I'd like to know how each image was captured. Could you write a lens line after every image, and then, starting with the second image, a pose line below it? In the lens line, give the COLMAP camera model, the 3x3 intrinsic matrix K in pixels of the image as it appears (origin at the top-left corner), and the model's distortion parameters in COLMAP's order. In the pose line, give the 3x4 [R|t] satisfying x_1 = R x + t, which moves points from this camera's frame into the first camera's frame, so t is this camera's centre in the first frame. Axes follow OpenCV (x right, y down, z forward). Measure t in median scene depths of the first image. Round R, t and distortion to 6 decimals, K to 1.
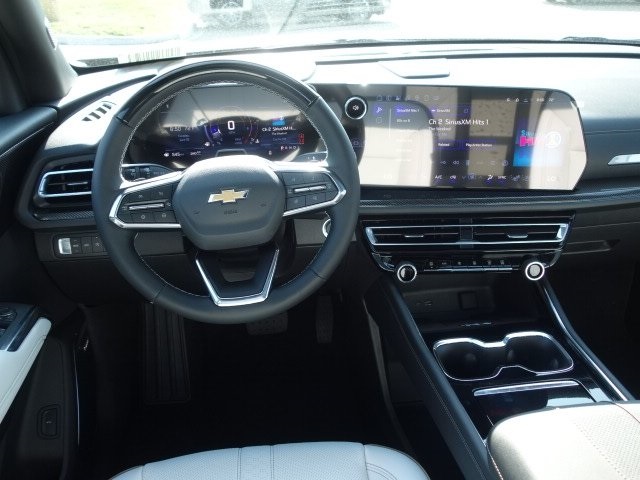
lens RADIAL K [[575.3, 0, 316.7], [0, 575.3, 242.4], [0, 0, 1]] dist [-0.006640, -0.000315]
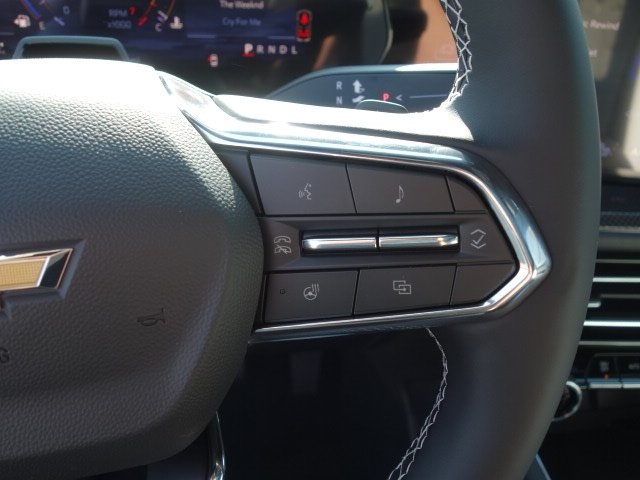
lens RADIAL K [[575.3, 0, 319.5], [0, 575.3, 240.7], [0, 0, 1]] dist [-0.006640, -0.000315]
pose [[0.995627, 0.040456, 0.084208, -0.048822], [-0.051308, 0.990057, 0.130979, -0.112993], [-0.078071, -0.134727, 0.987802, 0.745497]]
